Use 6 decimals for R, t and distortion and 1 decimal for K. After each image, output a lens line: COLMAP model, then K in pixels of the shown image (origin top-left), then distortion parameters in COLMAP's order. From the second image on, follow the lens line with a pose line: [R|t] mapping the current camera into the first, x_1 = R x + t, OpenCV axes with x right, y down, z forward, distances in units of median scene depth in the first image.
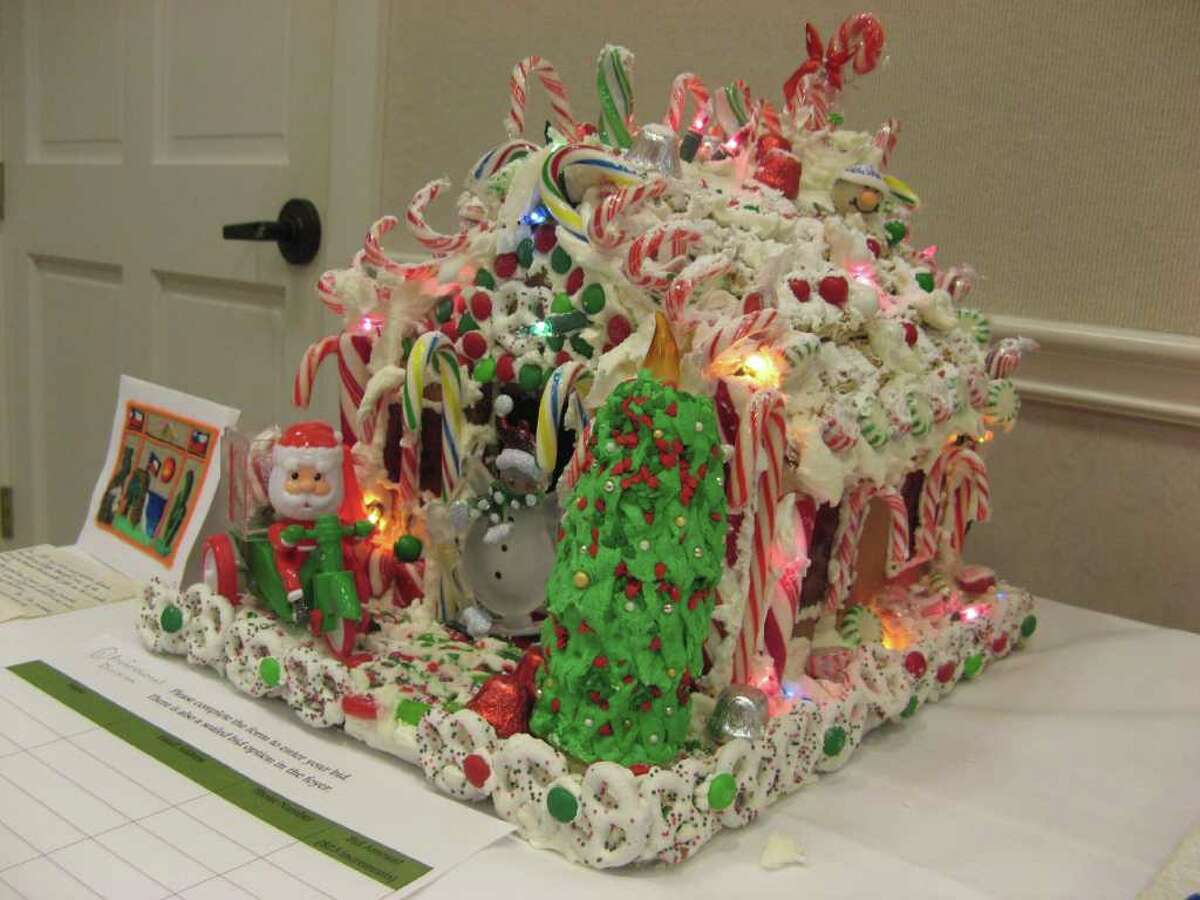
lens RADIAL K [[1227.6, 0, 600.0], [0, 1227.6, 450.0], [0, 0, 1]] dist [-0.205428, 0.202000]
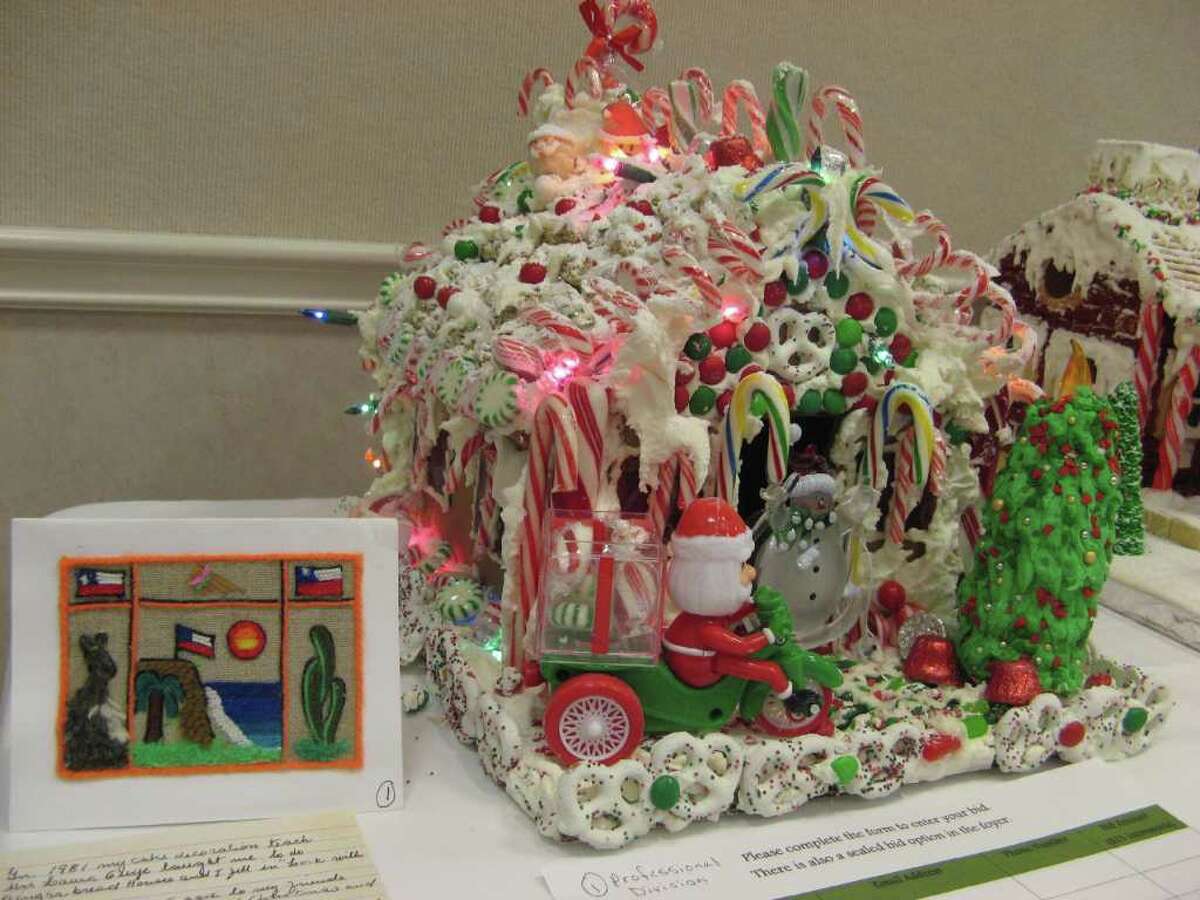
lens RADIAL K [[1227.6, 0, 600.0], [0, 1227.6, 450.0], [0, 0, 1]] dist [-0.205428, 0.202000]
pose [[0.467606, -0.224804, 0.854873, -1.020795], [0.109901, 0.974402, 0.196121, -0.239747], [-0.877079, 0.002244, 0.480342, 0.670295]]
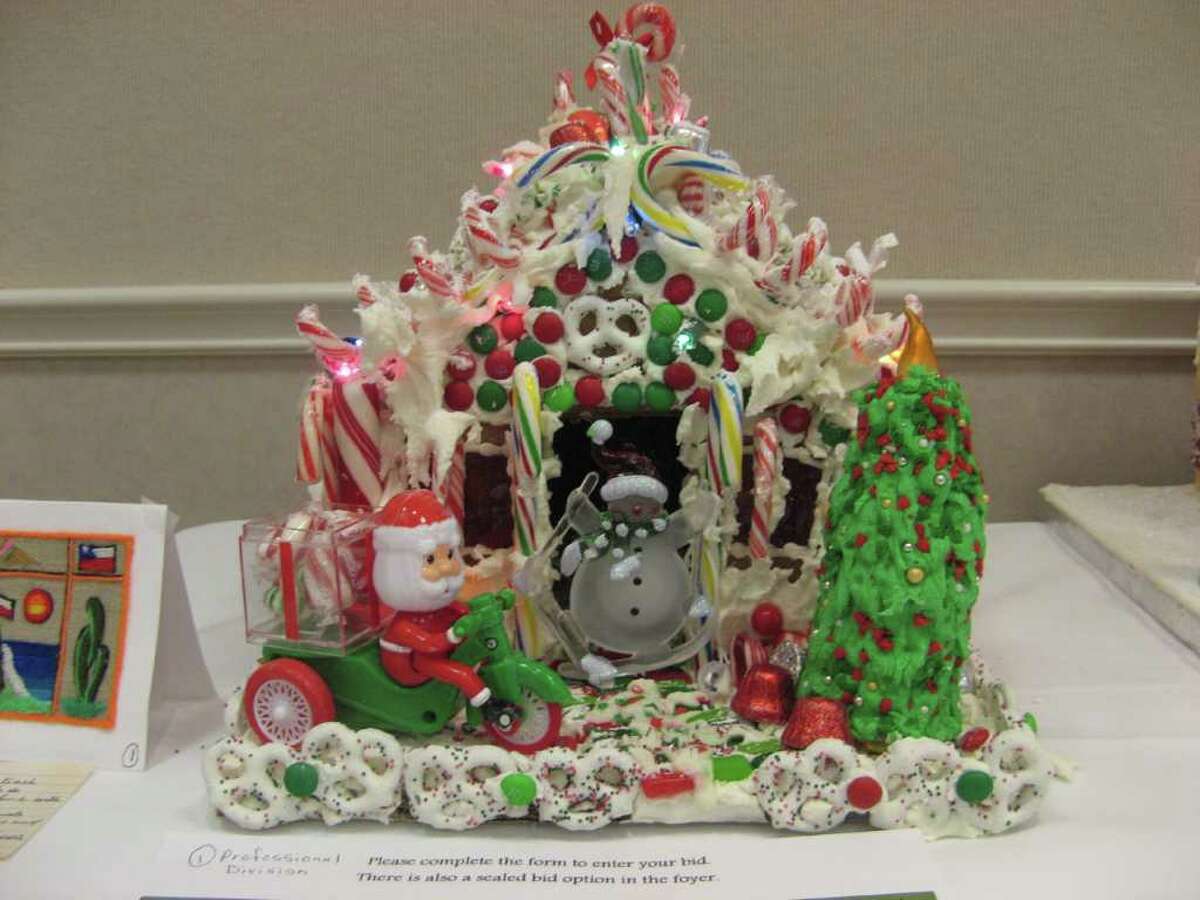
lens RADIAL K [[1227.6, 0, 600.0], [0, 1227.6, 450.0], [0, 0, 1]] dist [-0.205428, 0.202000]
pose [[0.794643, -0.184294, 0.578427, -0.624385], [0.171391, 0.982153, 0.077468, -0.095798], [-0.582381, 0.037578, 0.812047, 0.256918]]
